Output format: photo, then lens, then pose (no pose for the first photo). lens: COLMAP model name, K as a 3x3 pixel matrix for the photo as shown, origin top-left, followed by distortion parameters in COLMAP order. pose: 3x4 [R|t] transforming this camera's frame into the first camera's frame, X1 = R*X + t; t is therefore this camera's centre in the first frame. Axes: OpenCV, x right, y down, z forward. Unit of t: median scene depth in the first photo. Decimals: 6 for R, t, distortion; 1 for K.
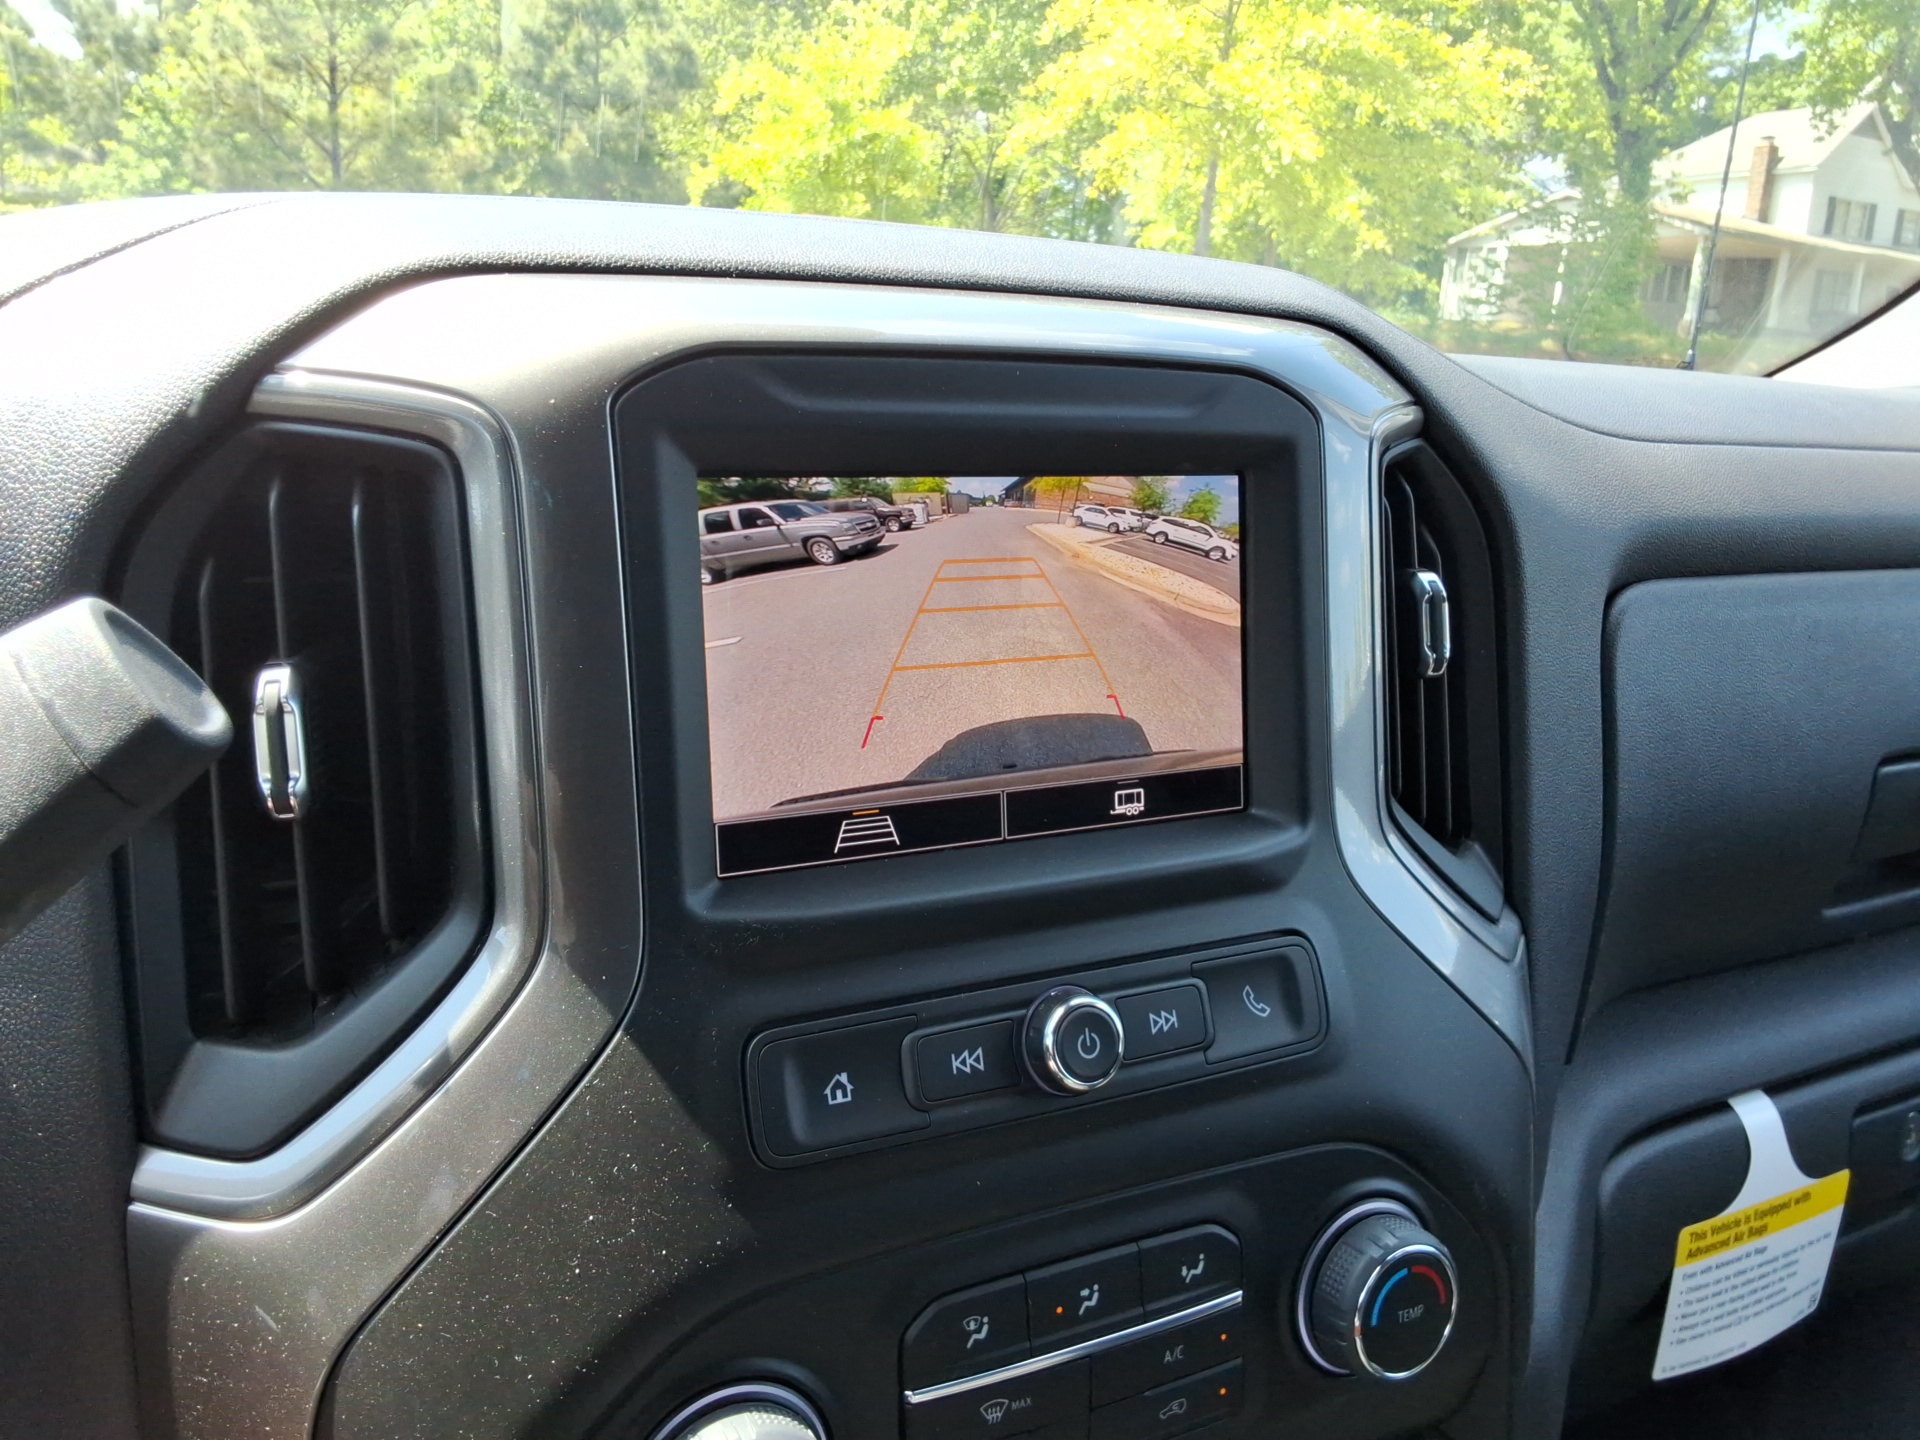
lens RADIAL K [[1576.1, 0, 975.3], [0, 1576.1, 702.0], [0, 0, 1]] dist [0.133361, -0.222215]
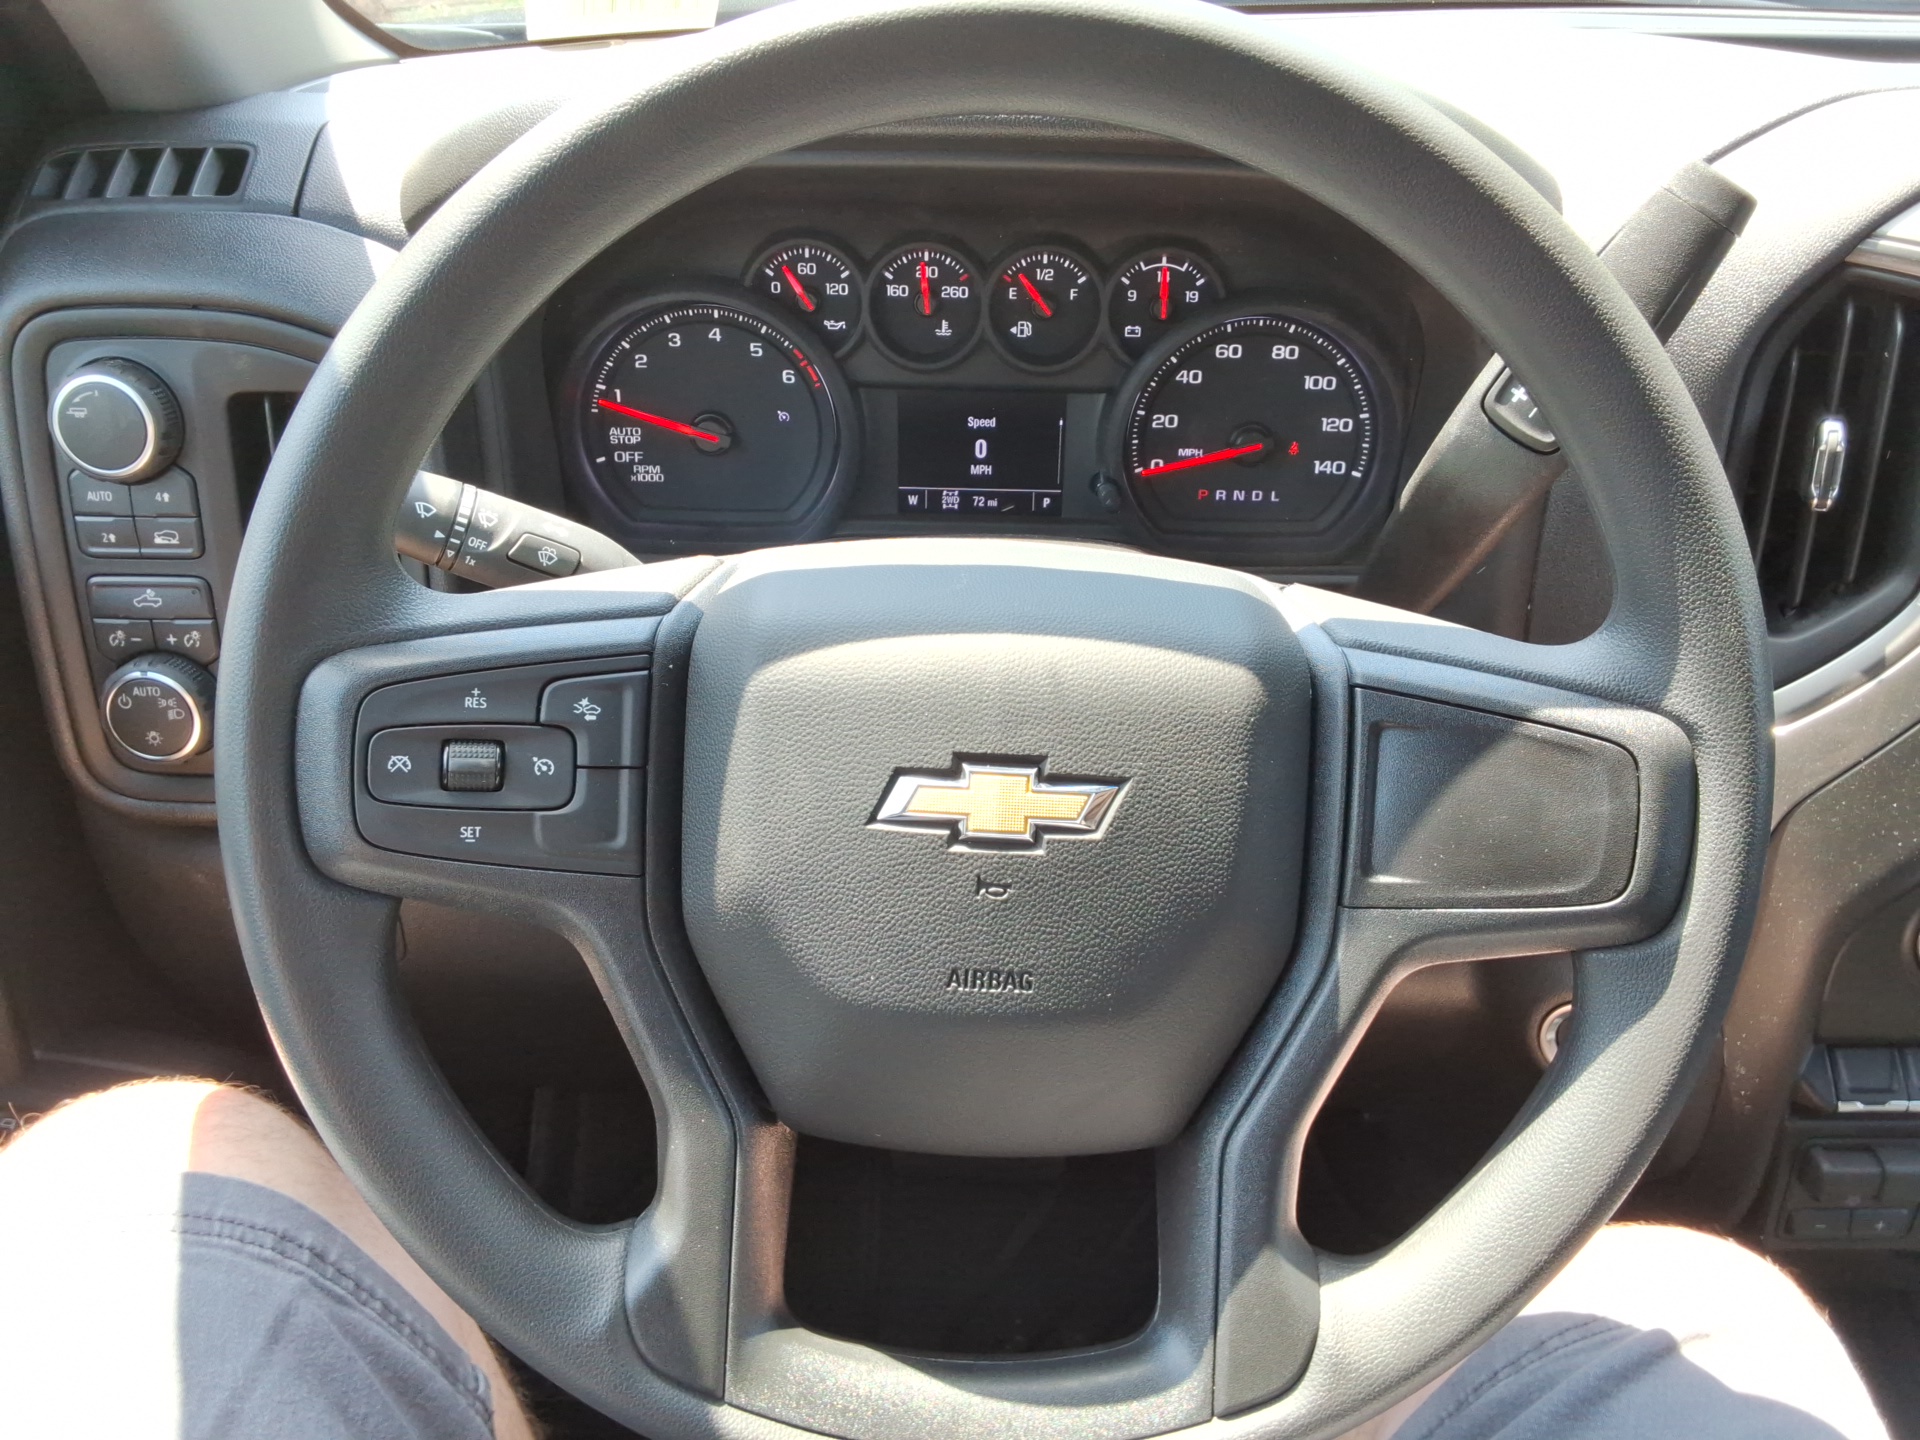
lens RADIAL K [[1576.1, 0, 975.3], [0, 1576.1, 702.0], [0, 0, 1]] dist [0.133361, -0.222215]
pose [[0.878680, 0.217246, -0.425119, -0.239566], [-0.083328, 0.946587, 0.311497, -0.106365], [0.470083, -0.238282, 0.849849, -0.509319]]
